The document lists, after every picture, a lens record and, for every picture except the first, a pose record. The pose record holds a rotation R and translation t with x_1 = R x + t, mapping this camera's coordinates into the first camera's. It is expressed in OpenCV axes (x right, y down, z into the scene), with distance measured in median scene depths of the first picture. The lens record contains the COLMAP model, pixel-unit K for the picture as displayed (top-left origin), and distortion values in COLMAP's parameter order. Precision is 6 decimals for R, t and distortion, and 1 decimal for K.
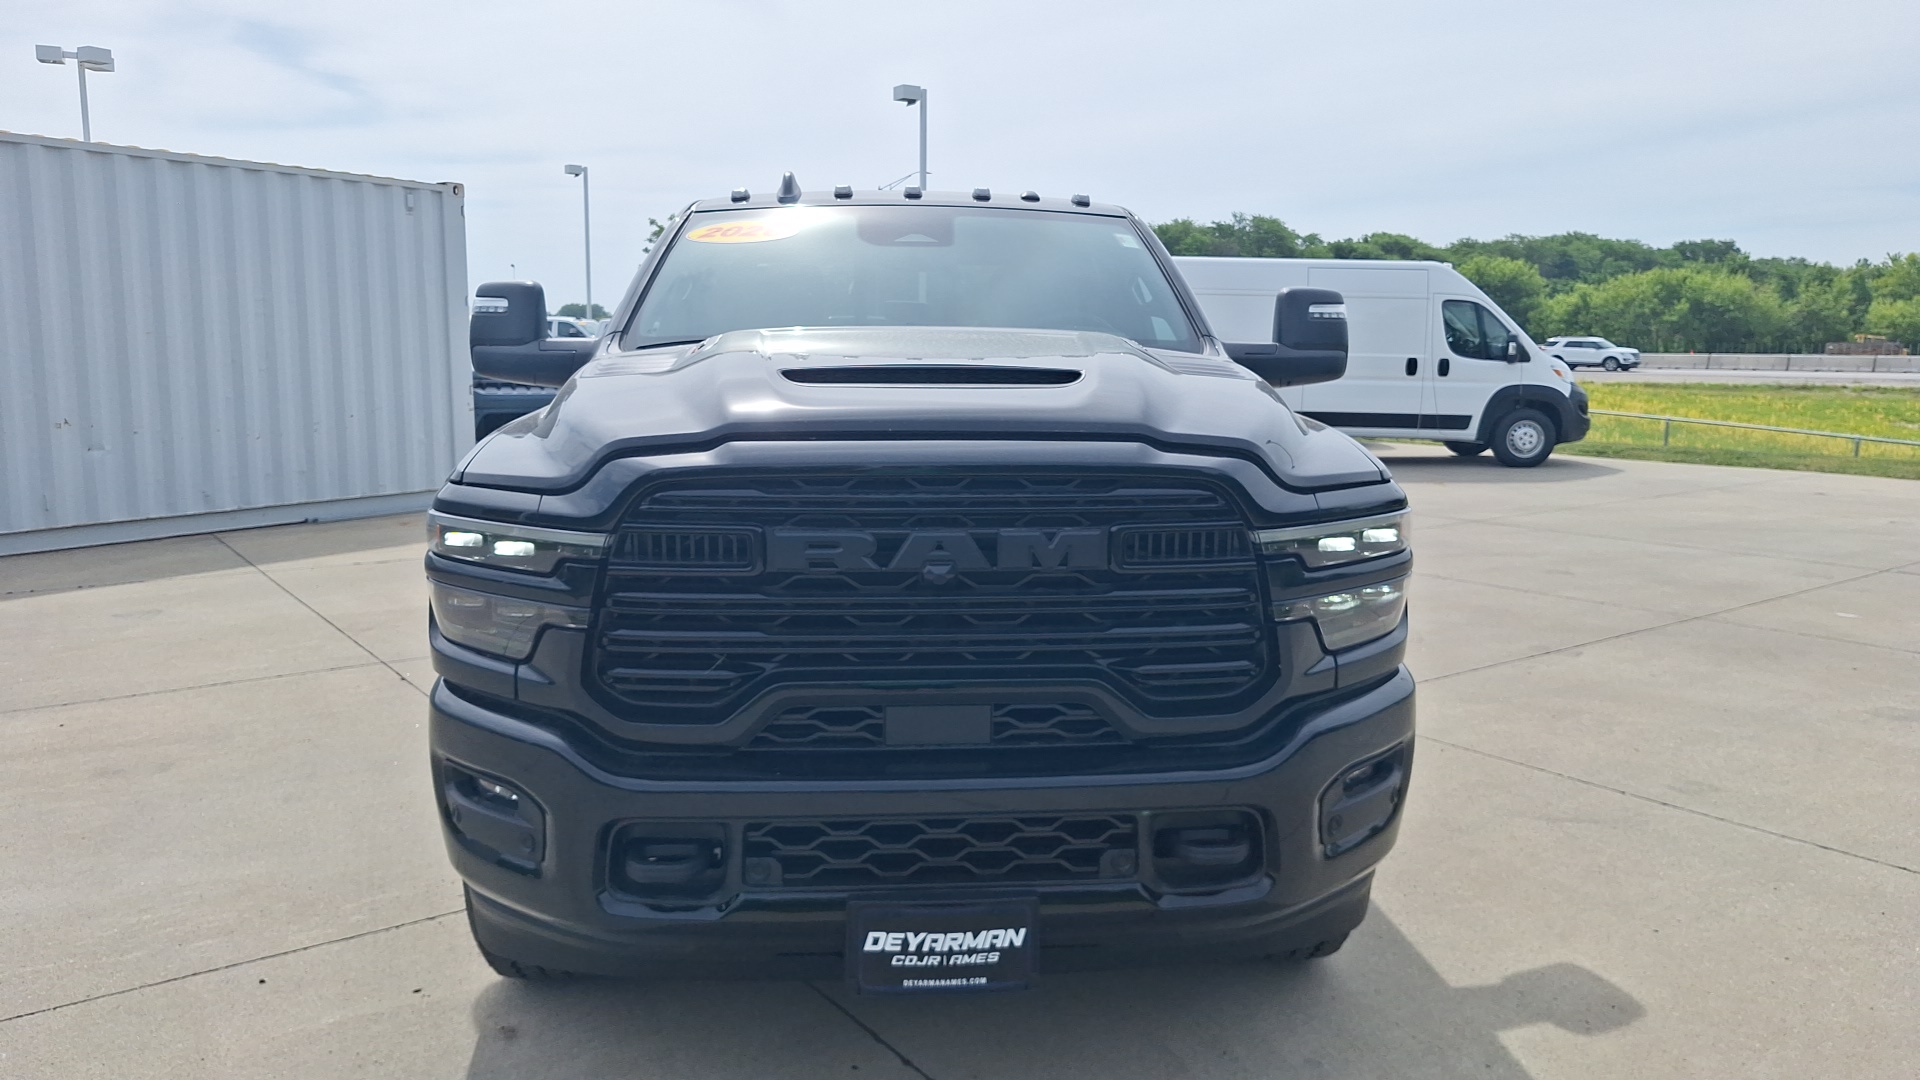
lens RADIAL K [[1337.1, 0, 971.6], [0, 1337.1, 502.1], [0, 0, 1]] dist [0.050614, -0.042516]
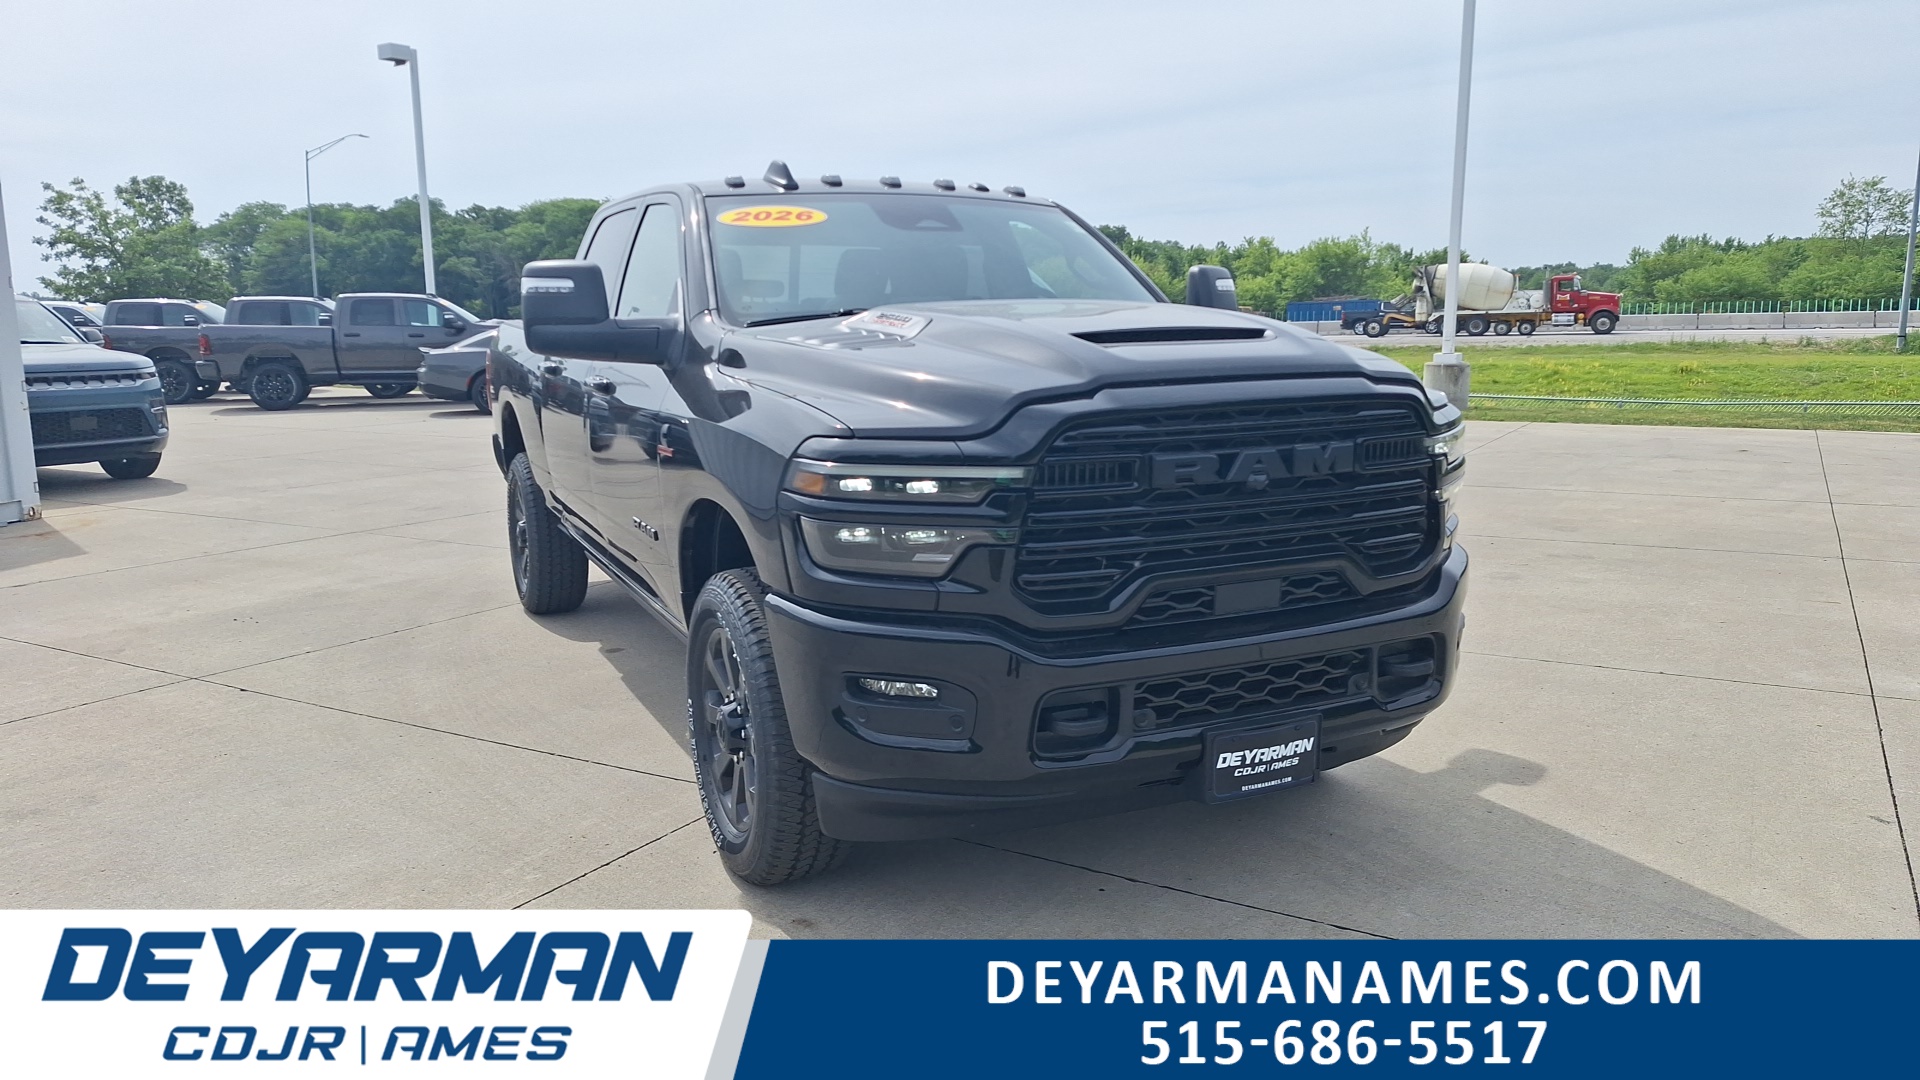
lens RADIAL K [[1337.1, 0, 969.6], [0, 1337.1, 521.6], [0, 0, 1]] dist [0.050614, -0.042516]
pose [[0.923411, -0.074342, 0.376543, -0.779896], [0.063143, 0.997120, 0.042018, 0.018562], [-0.378583, -0.015024, 0.925446, -0.130520]]
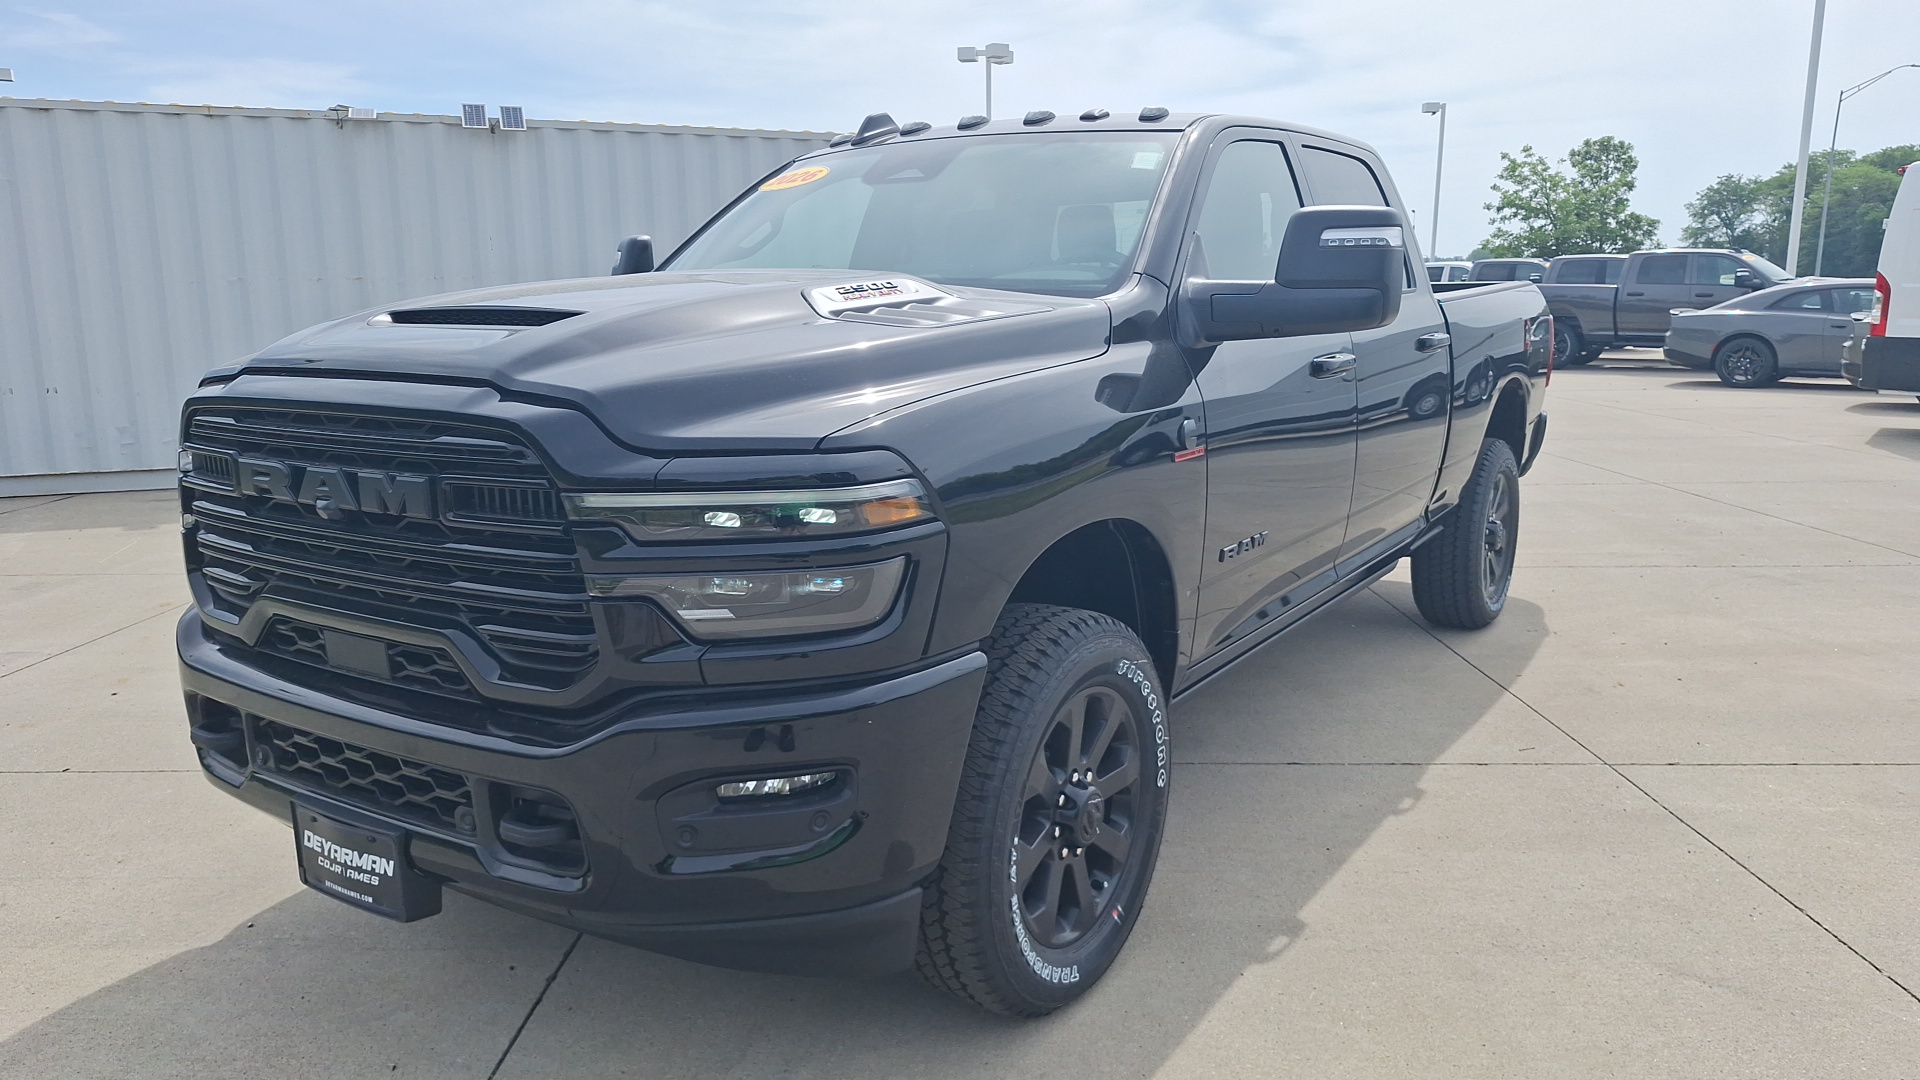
lens RADIAL K [[1337.1, 0, 957.9], [0, 1337.1, 532.6], [0, 0, 1]] dist [0.050614, -0.042516]
pose [[0.792392, 0.097685, -0.602140, 0.973610], [-0.061325, 0.994851, 0.080694, -0.041630], [0.606922, -0.027015, 0.794302, 0.448295]]
